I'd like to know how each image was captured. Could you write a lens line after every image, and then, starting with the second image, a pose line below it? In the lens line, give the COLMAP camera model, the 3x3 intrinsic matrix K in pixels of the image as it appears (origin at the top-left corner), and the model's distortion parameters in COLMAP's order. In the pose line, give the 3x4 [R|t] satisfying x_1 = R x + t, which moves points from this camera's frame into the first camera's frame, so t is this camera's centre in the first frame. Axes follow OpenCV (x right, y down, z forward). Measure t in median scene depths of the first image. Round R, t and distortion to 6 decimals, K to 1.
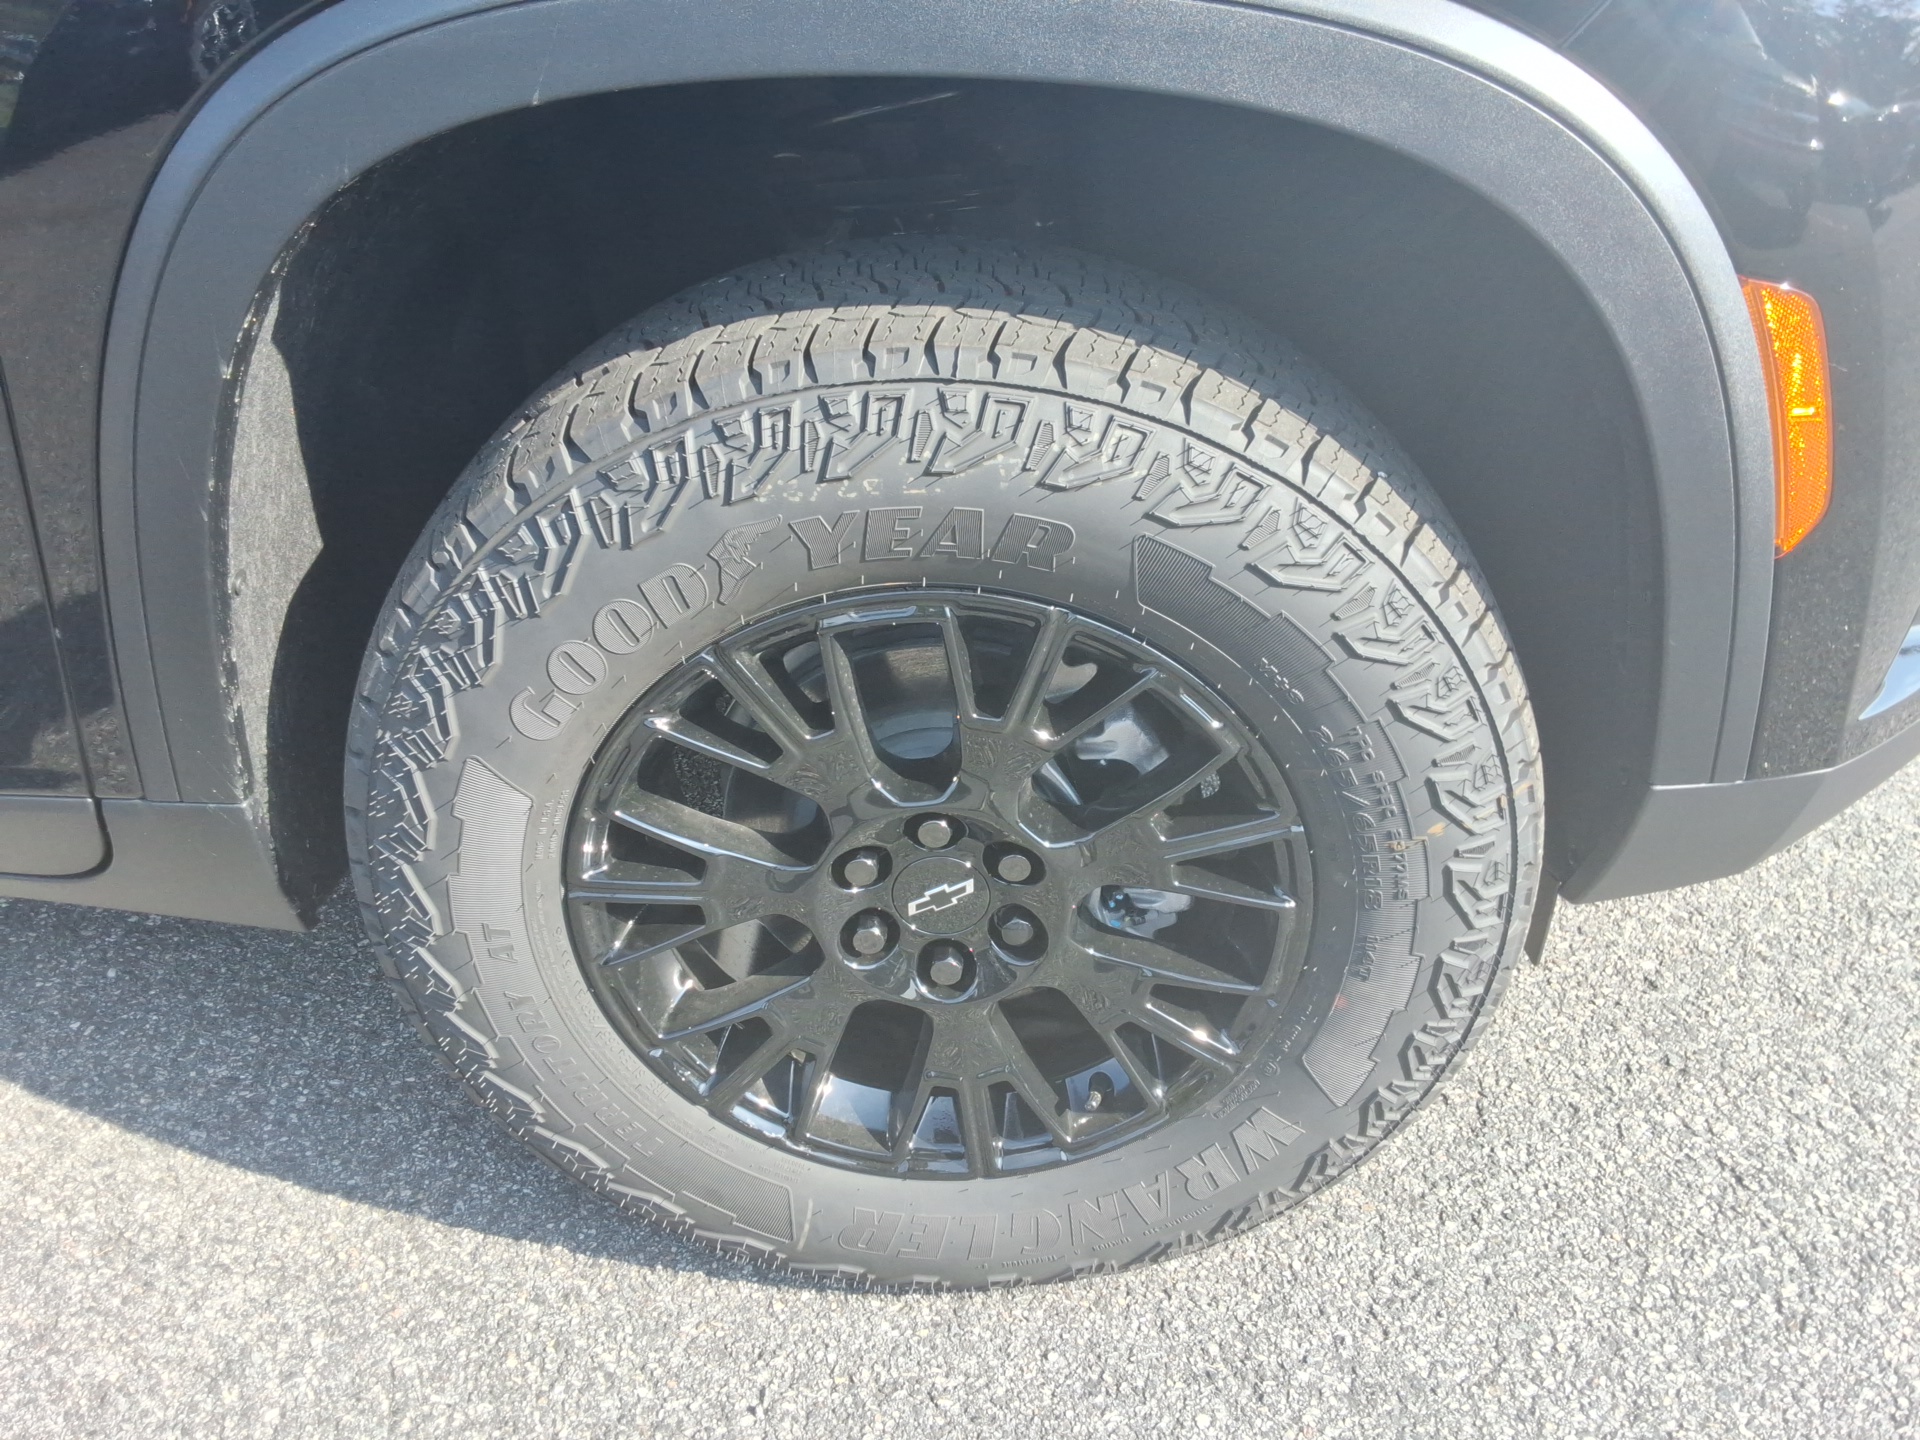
lens RADIAL K [[1546.5, 0, 952.2], [0, 1546.5, 716.2], [0, 0, 1]] dist [0.106026, -0.166707]
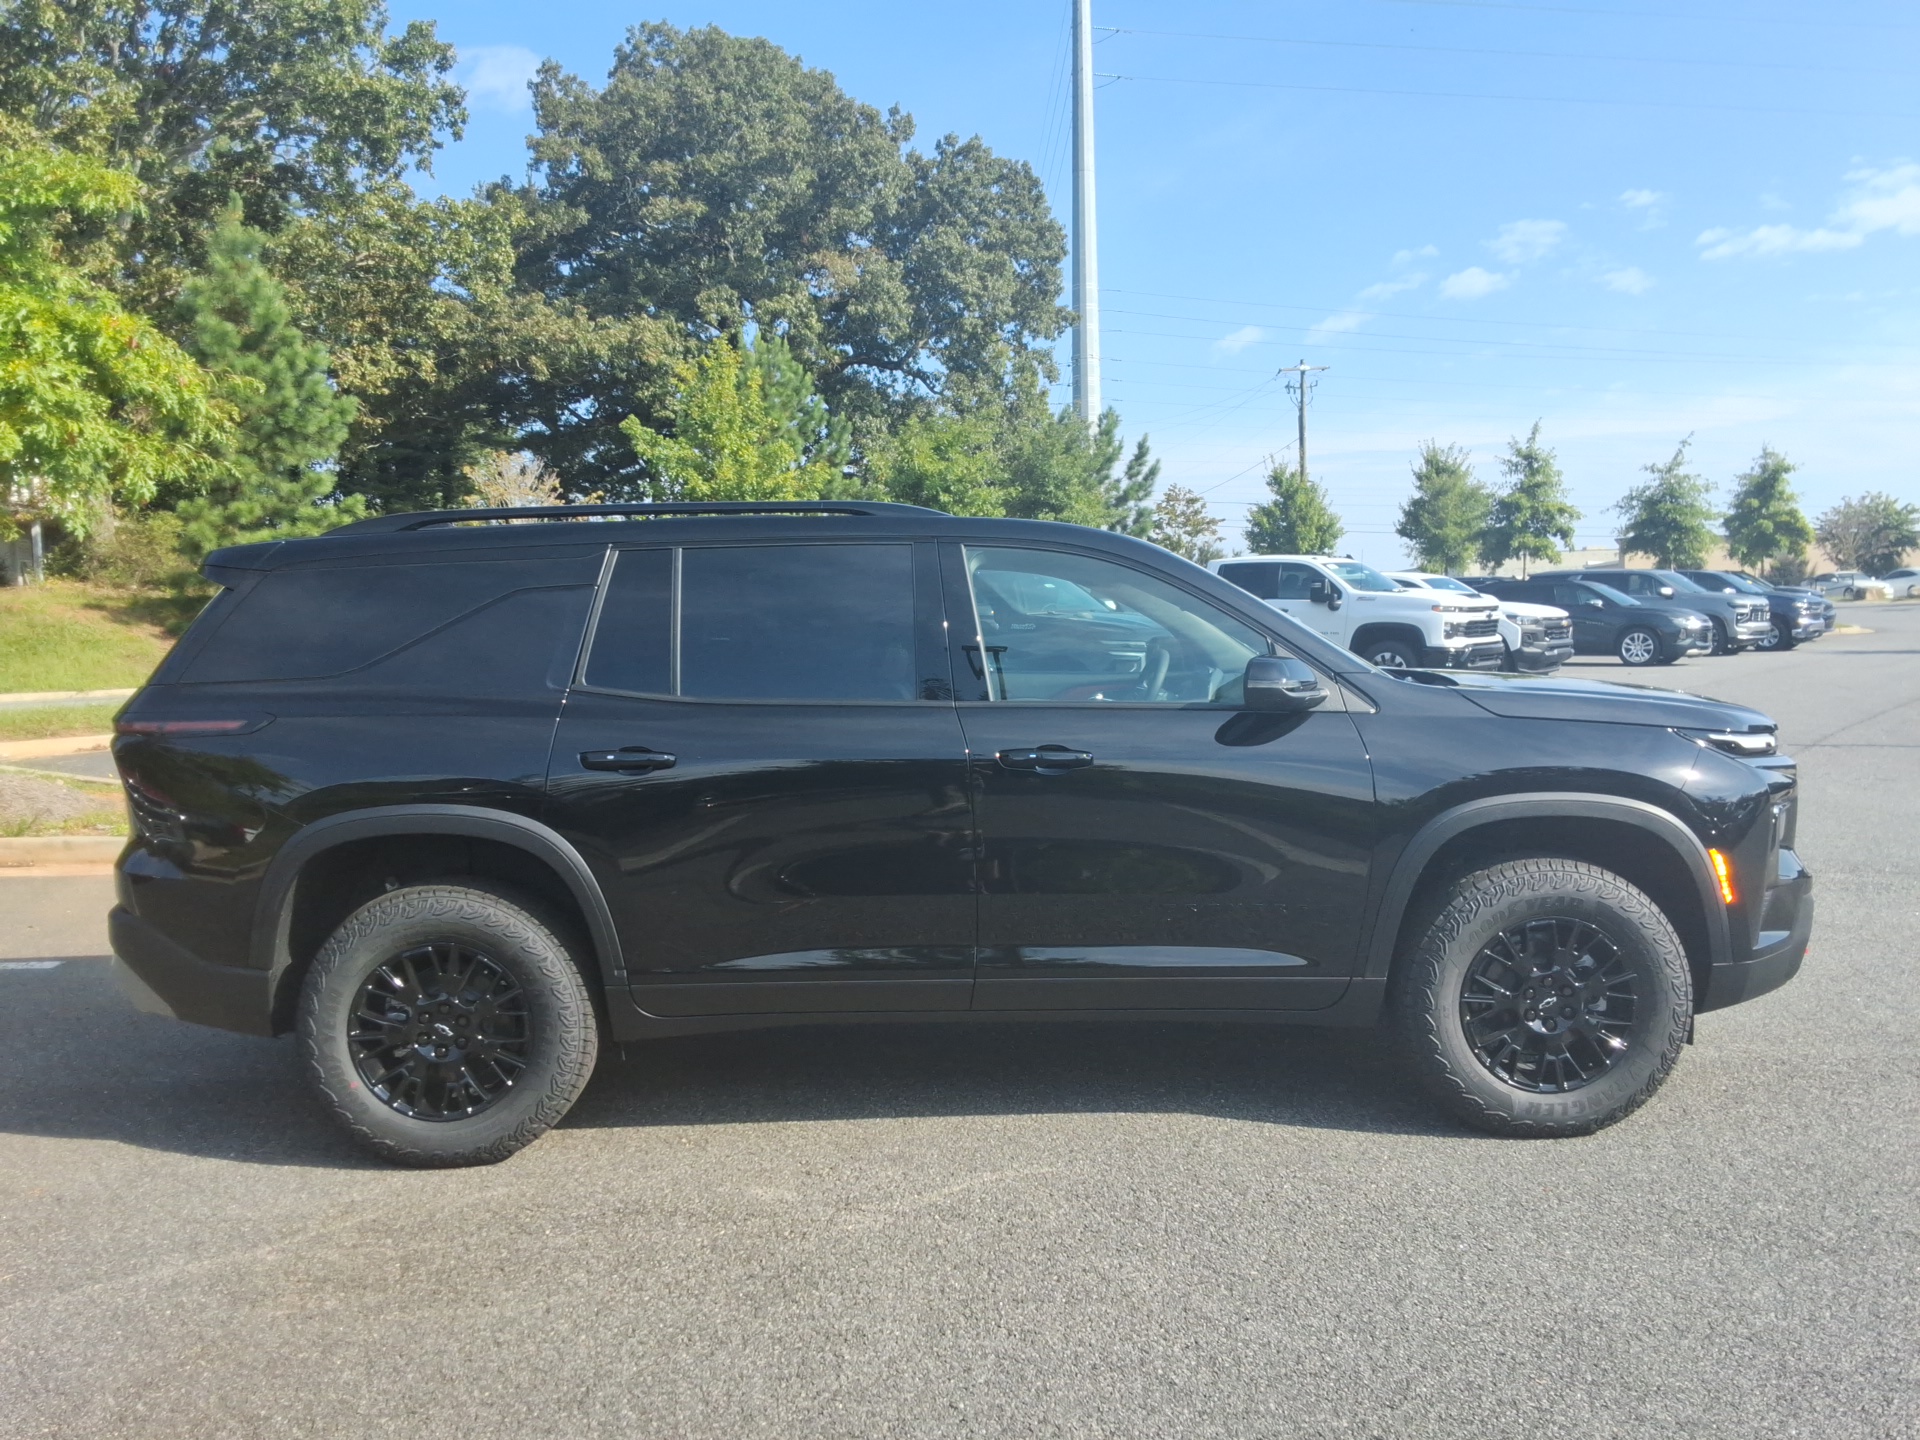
lens RADIAL K [[1546.5, 0, 985.3], [0, 1546.5, 758.6], [0, 0, 1]] dist [0.106026, -0.166707]
pose [[0.998263, -0.017611, 0.056213, -1.856300], [0.040692, 0.896159, -0.441863, 1.416501], [-0.042594, 0.443383, 0.895320, -3.171898]]
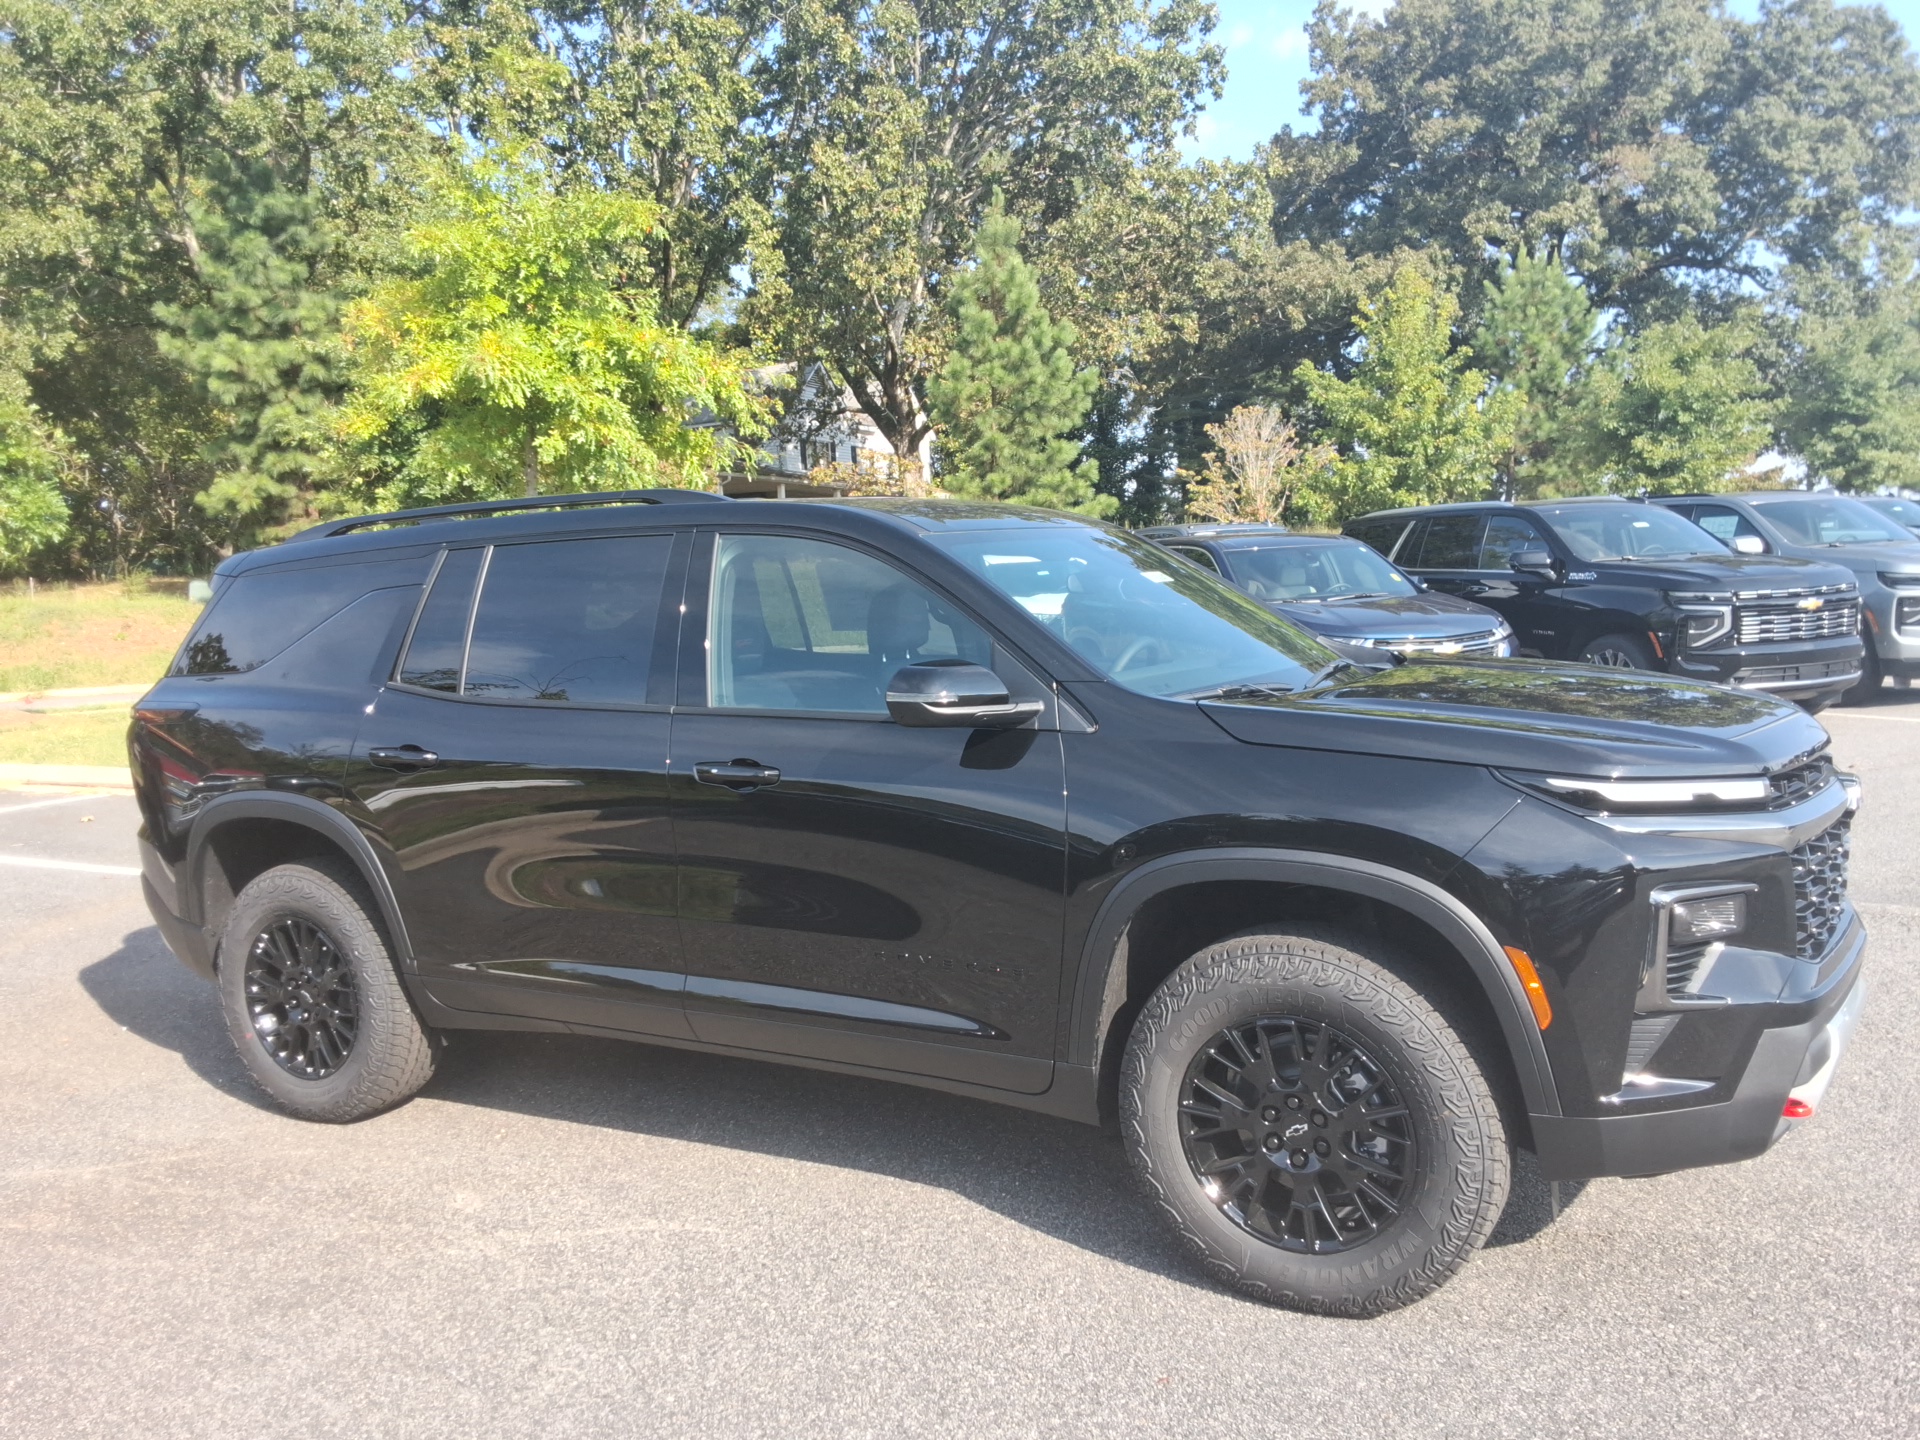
lens RADIAL K [[1546.5, 0, 979.8], [0, 1546.5, 769.1], [0, 0, 1]] dist [0.106026, -0.166707]
pose [[0.887853, 0.022272, -0.459588, 0.895591], [-0.208181, 0.910192, -0.358065, 0.752617], [0.410338, 0.413587, 0.812753, -2.184786]]
